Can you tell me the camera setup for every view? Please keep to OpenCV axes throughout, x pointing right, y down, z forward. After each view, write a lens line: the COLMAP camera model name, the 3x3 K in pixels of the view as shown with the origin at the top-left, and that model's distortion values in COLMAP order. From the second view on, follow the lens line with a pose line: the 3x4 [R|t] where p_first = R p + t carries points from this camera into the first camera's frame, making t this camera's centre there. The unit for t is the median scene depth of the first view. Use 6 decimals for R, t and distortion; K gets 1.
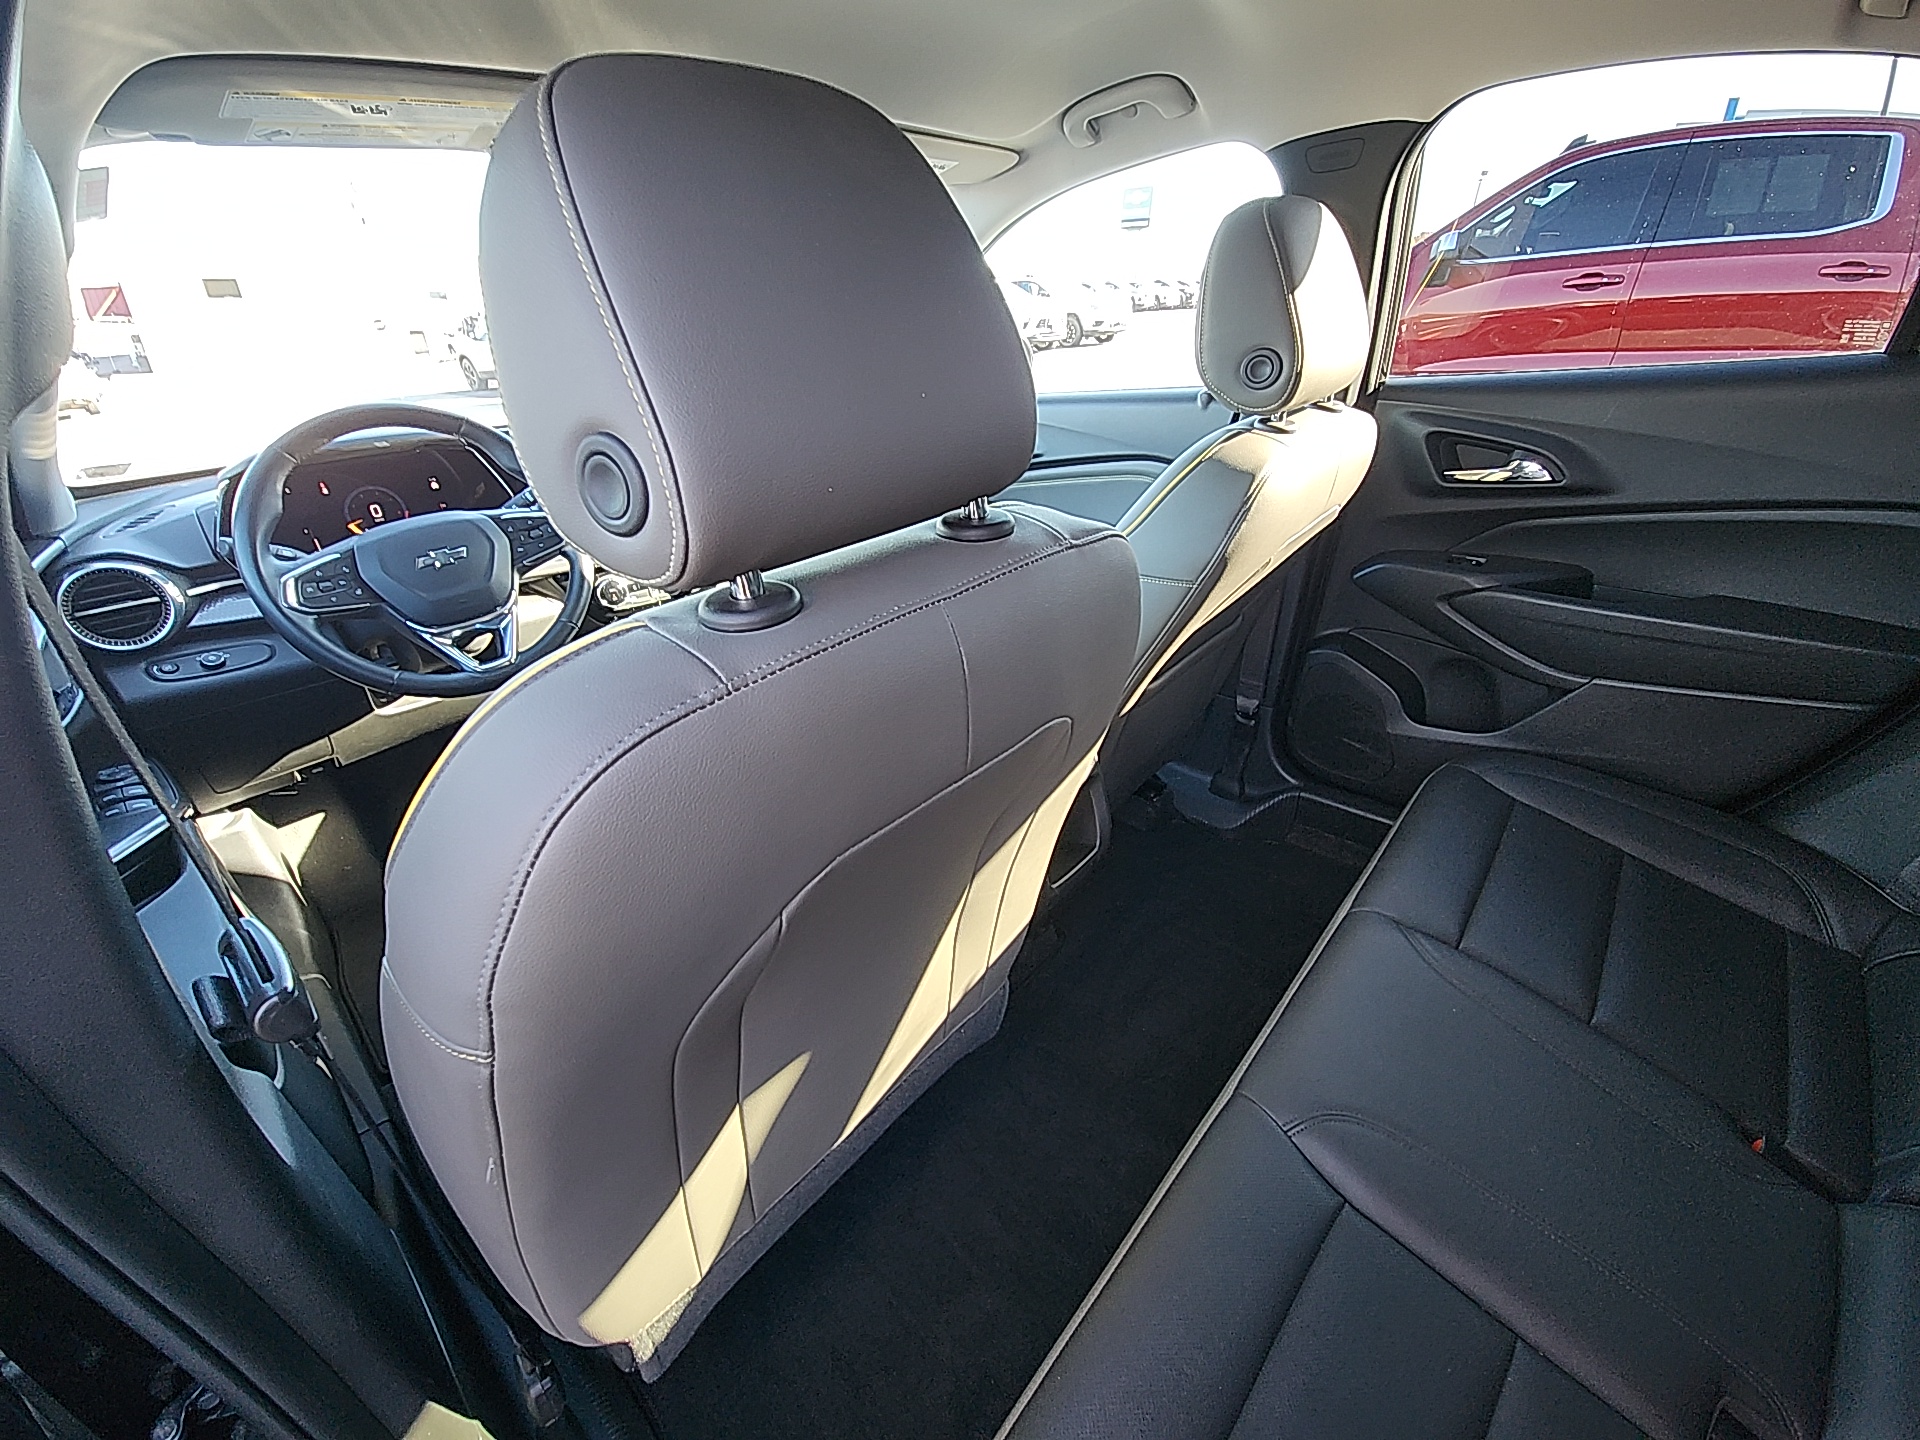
lens RADIAL K [[773.7, 0, 954.7], [0, 773.7, 706.6], [0, 0, 1]] dist [0.015083, -0.011728]
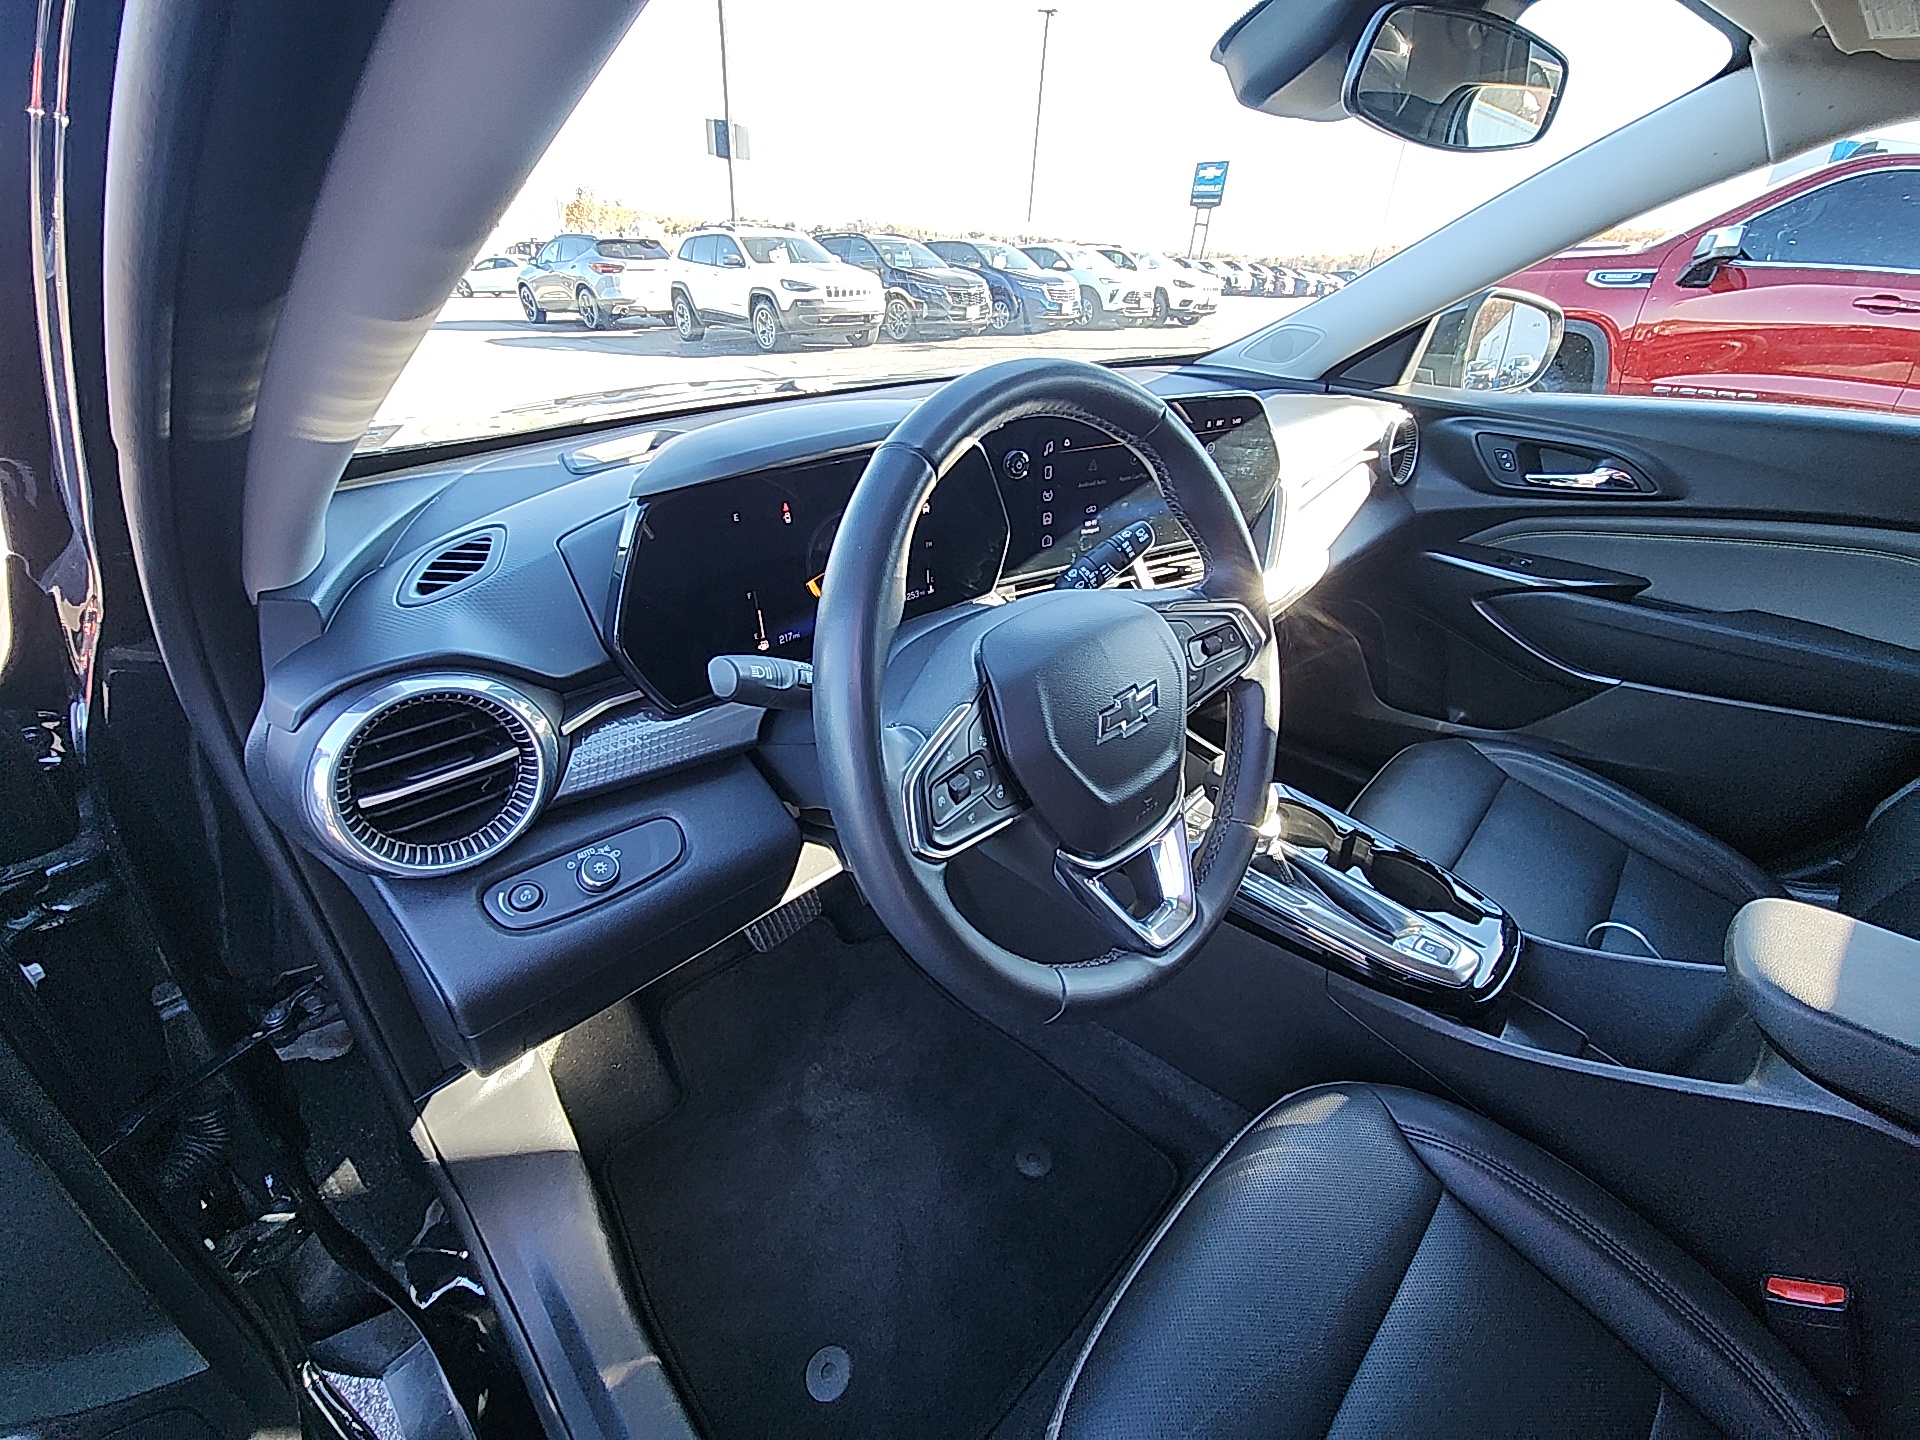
lens RADIAL K [[765.7, 0, 963.4], [0, 765.7, 710.2], [0, 0, 1]] dist [0.015779, -0.011094]
pose [[0.996931, 0.078261, 0.001881, -0.724037], [-0.078271, 0.996046, 0.042021, -0.200206], [0.001415, -0.042039, 0.999115, 0.547568]]
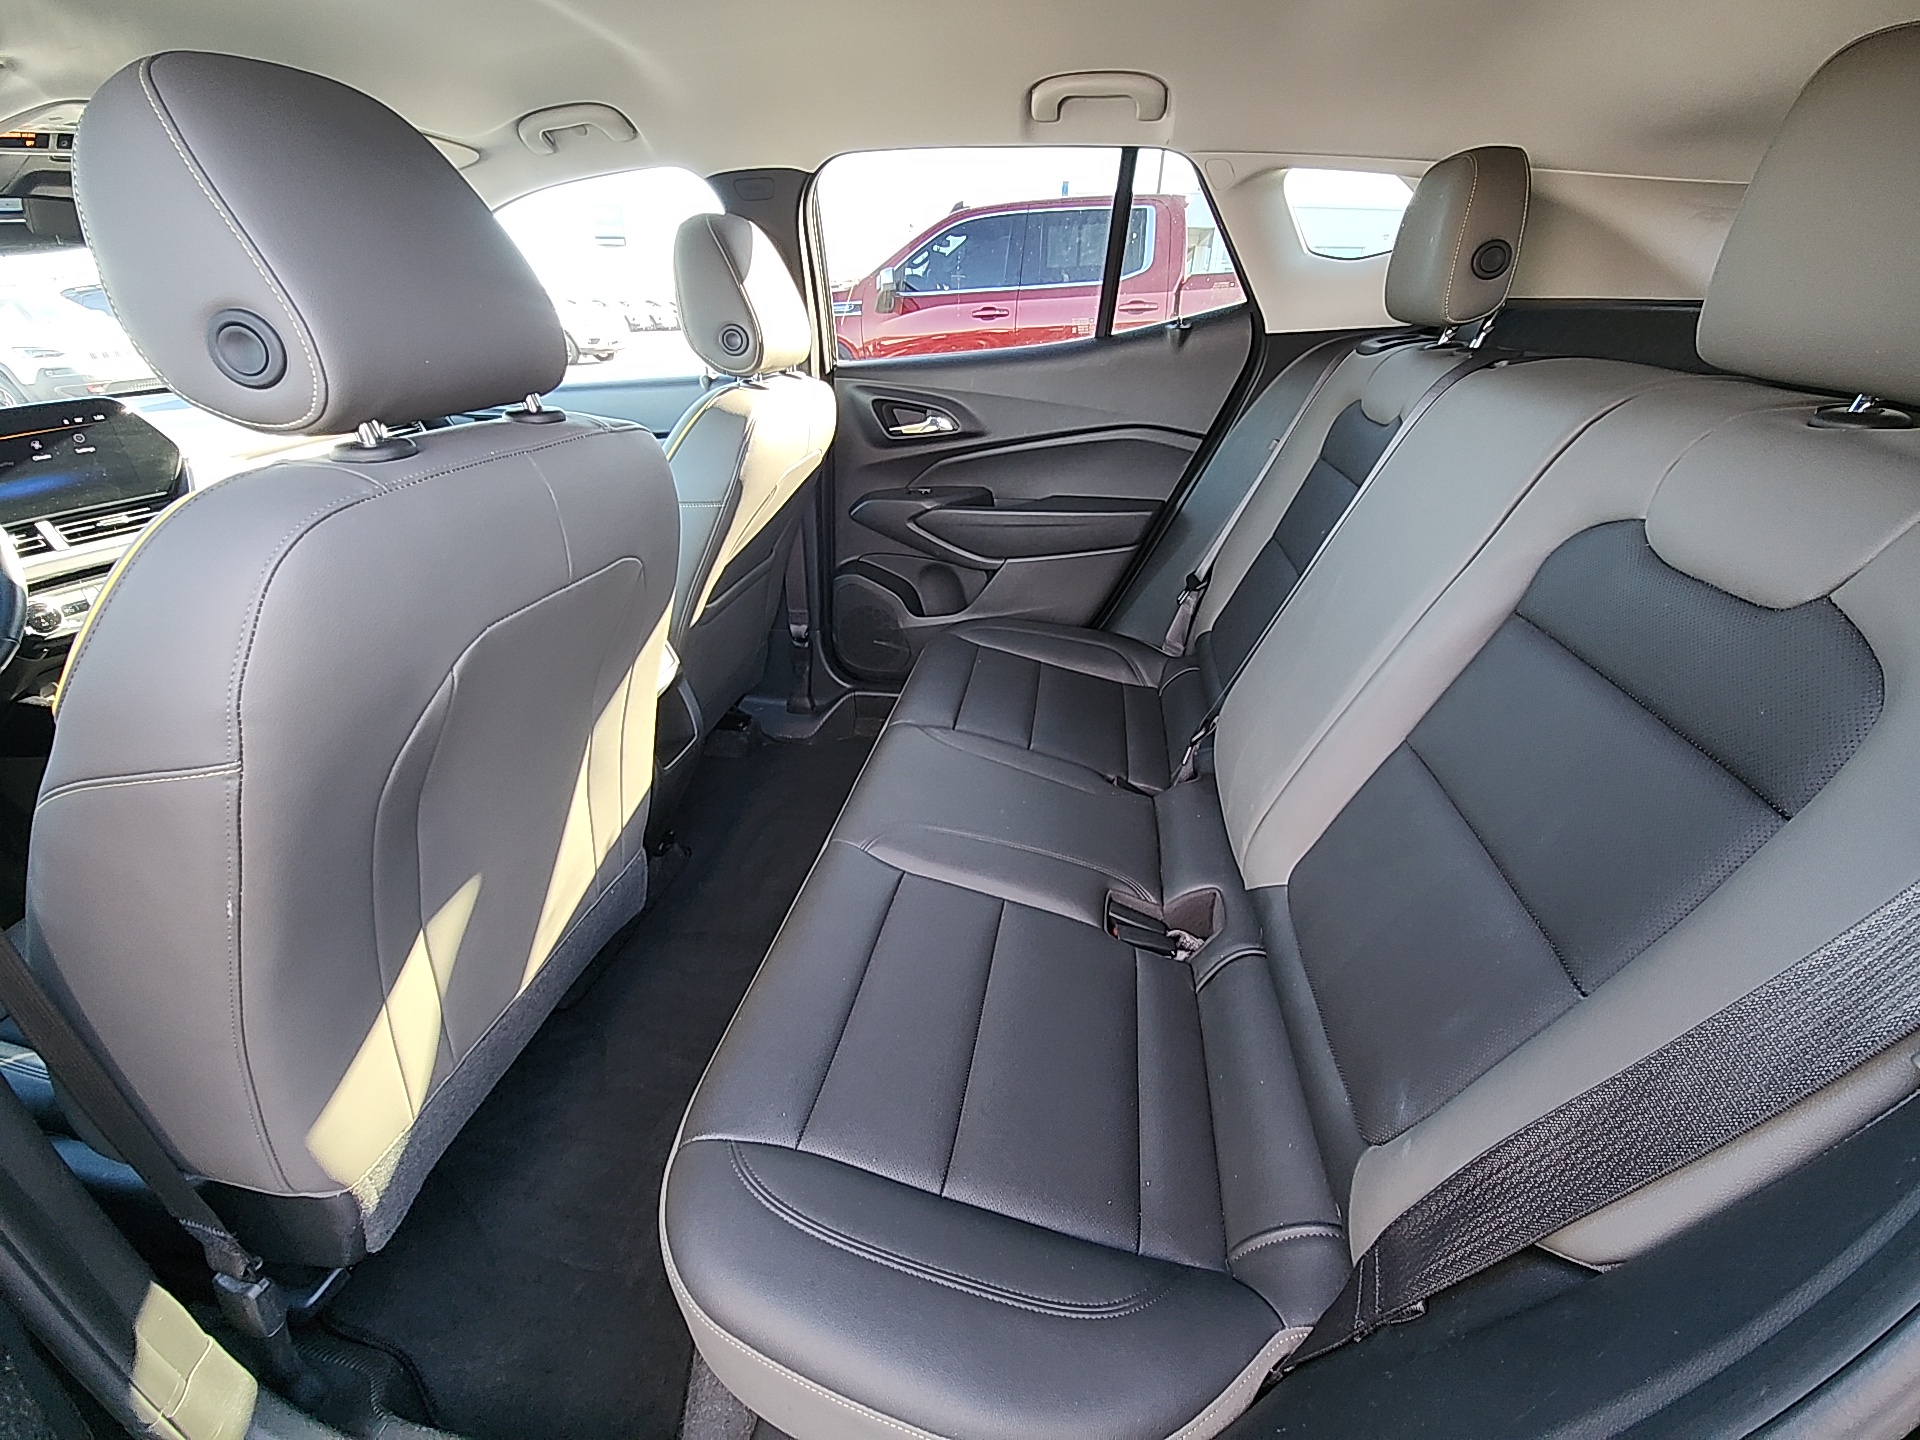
lens RADIAL K [[772.0, 0, 954.0], [0, 772.0, 705.2], [0, 0, 1]] dist [-0.000367, 0.000902]
pose [[0.844941, -0.206829, 0.493250, -0.053297], [0.218220, 0.975267, 0.035136, 0.160055], [-0.488318, 0.077949, 0.869178, -0.217673]]
